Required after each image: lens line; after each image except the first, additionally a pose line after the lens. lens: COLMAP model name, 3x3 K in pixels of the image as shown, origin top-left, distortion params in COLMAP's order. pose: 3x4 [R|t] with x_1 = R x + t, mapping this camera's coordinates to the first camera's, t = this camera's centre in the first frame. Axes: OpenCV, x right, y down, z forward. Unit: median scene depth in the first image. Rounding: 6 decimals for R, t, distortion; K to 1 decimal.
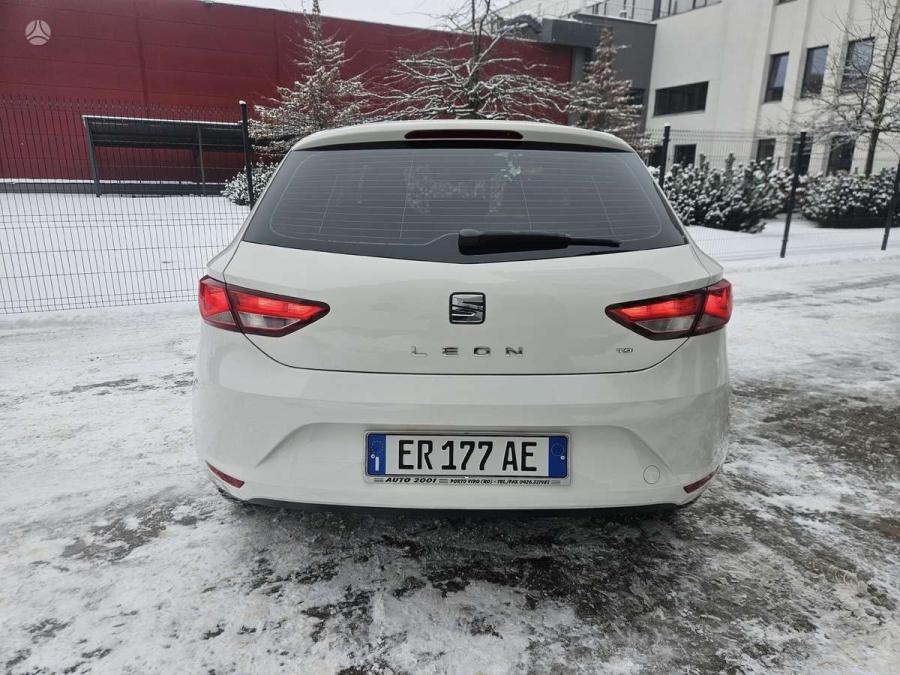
lens RADIAL K [[600.6, 0, 435.6], [0, 600.6, 338.6], [0, 0, 1]] dist [0.074896, -0.067512]
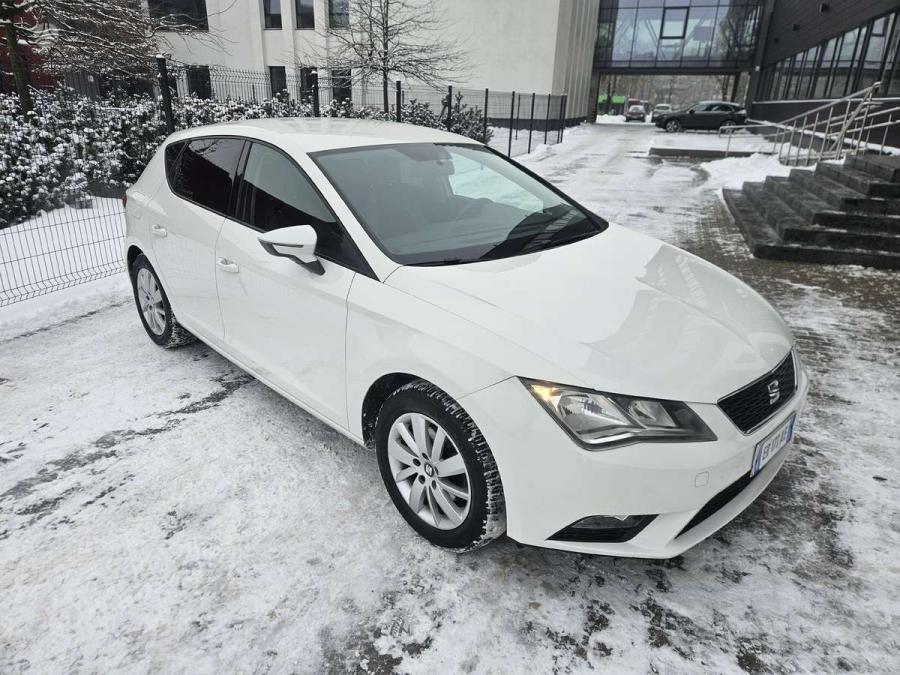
lens RADIAL K [[597.5, 0, 441.7], [0, 597.5, 340.4], [0, 0, 1]] dist [0.083743, -0.073861]
pose [[0.716384, -0.249697, 0.651495, -0.699382], [0.167151, 0.967996, 0.187202, -0.220671], [-0.677388, -0.025211, 0.735194, 0.324734]]
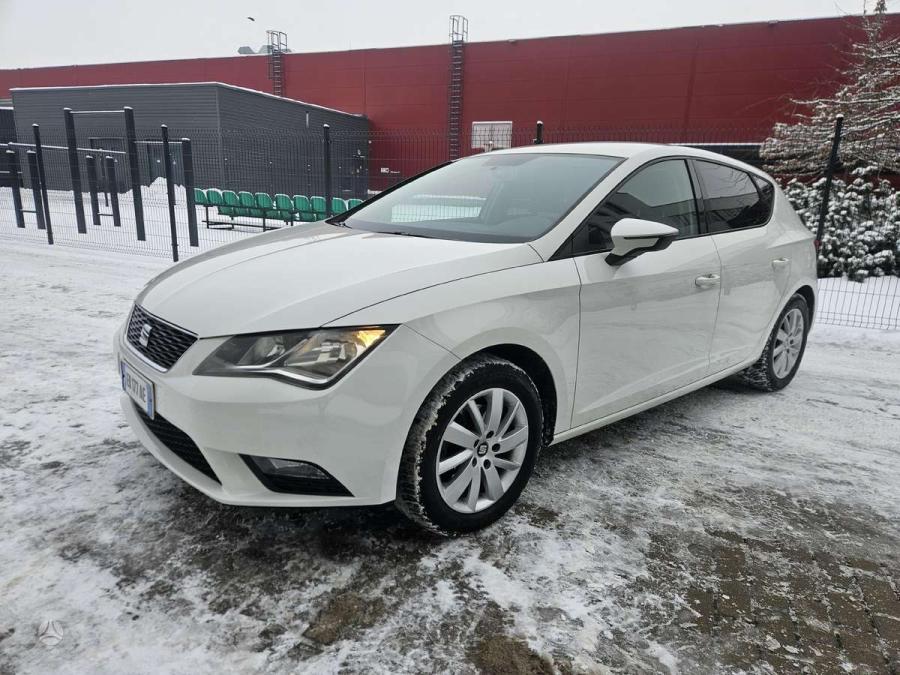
lens RADIAL K [[600.6, 0, 444.6], [0, 600.6, 325.2], [0, 0, 1]] dist [0.074896, -0.067512]
pose [[0.653553, 0.182165, -0.734633, 0.988930], [-0.224082, 0.973661, 0.042086, -0.064629], [0.722950, 0.137112, 0.677159, 0.354713]]
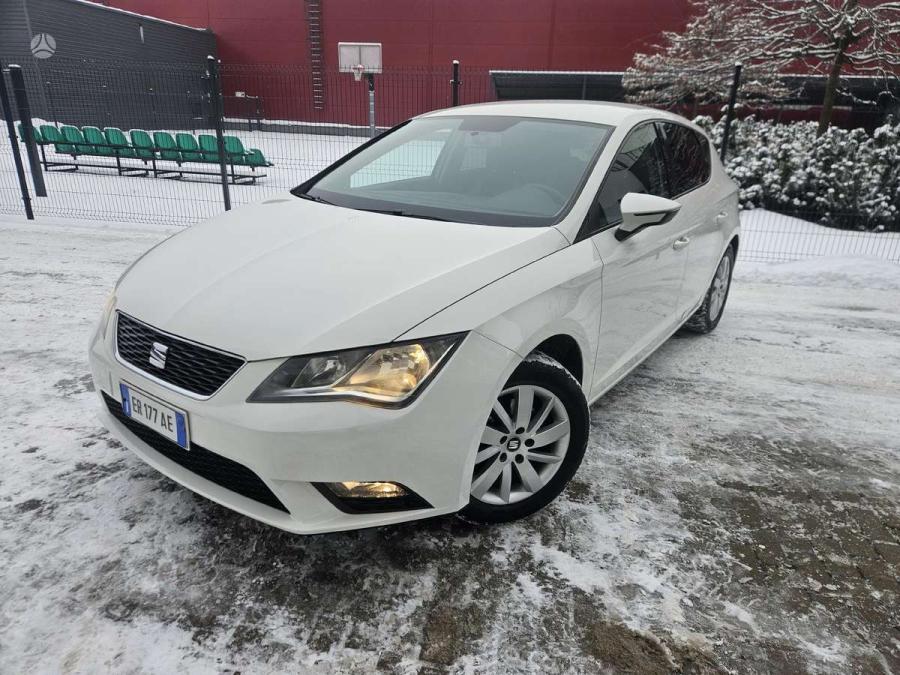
lens RADIAL K [[600.6, 0, 452.2], [0, 600.6, 333.9], [0, 0, 1]] dist [0.074896, -0.067512]
pose [[0.810703, 0.213067, -0.545309, 0.787924], [-0.175099, 0.977033, 0.121436, -0.100620], [0.558659, -0.002966, 0.829392, 0.221338]]
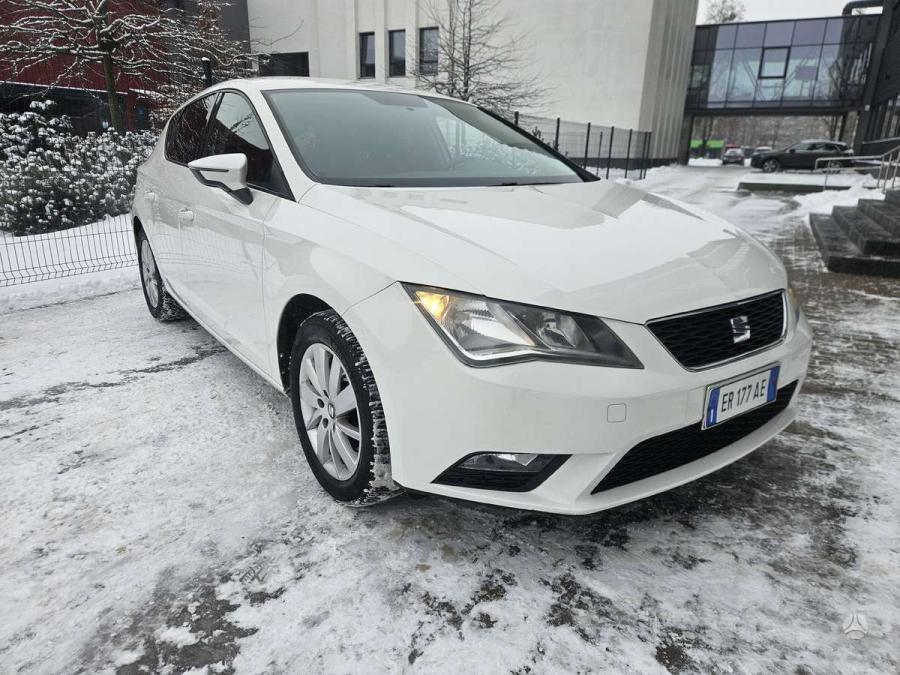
lens RADIAL K [[600.6, 0, 442.6], [0, 600.6, 341.7], [0, 0, 1]] dist [0.074896, -0.067512]
pose [[0.809439, -0.171494, 0.561603, -0.496171], [0.142561, 0.985181, 0.095366, -0.021916], [-0.569636, 0.002870, 0.821892, 0.265903]]
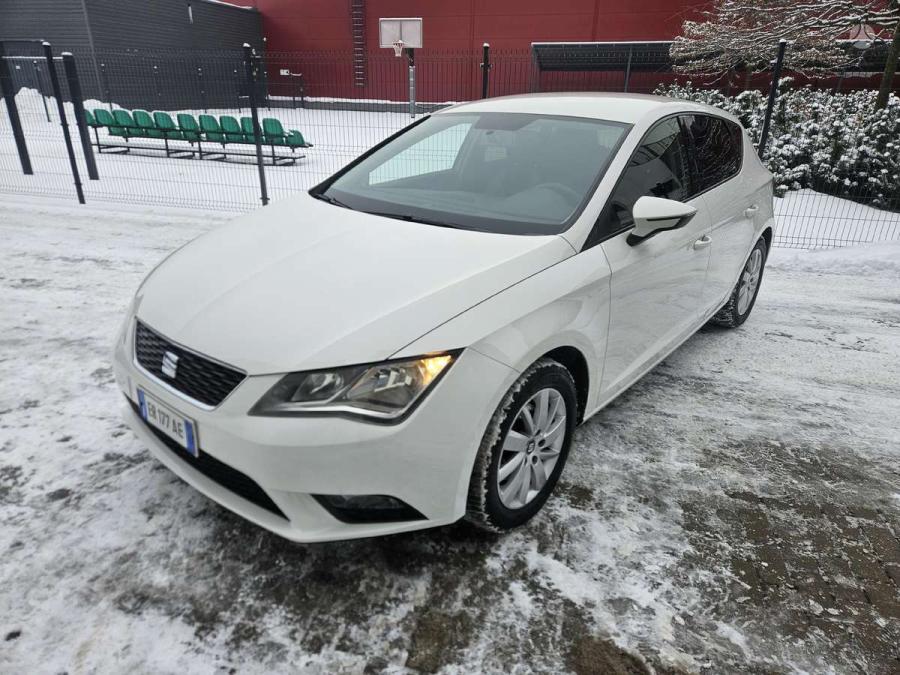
lens RADIAL K [[597.5, 0, 445.3], [0, 597.5, 324.3], [0, 0, 1]] dist [0.083743, -0.073861]
pose [[0.762988, 0.238818, -0.600678, 0.824197], [-0.175851, 0.970889, 0.162639, -0.156751], [0.622033, -0.018462, 0.782773, 0.247446]]
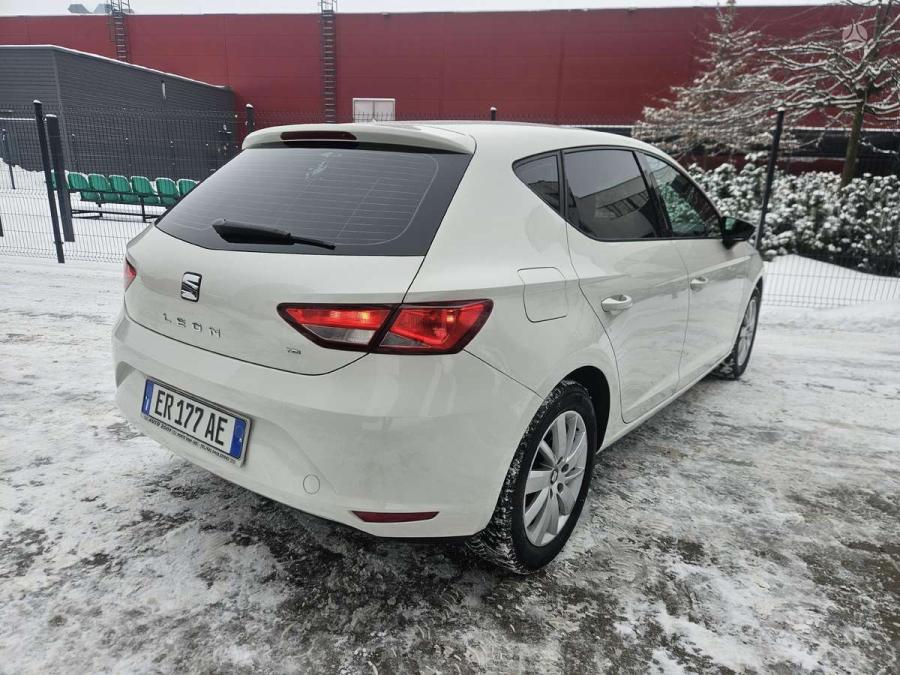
lens RADIAL K [[600.6, 0, 444.8], [0, 600.6, 334.7], [0, 0, 1]] dist [0.074896, -0.067512]
pose [[0.801218, 0.174100, -0.572485, 0.650264], [-0.179342, 0.982623, 0.047831, -0.059976], [0.570865, 0.064347, 0.818519, 0.198072]]
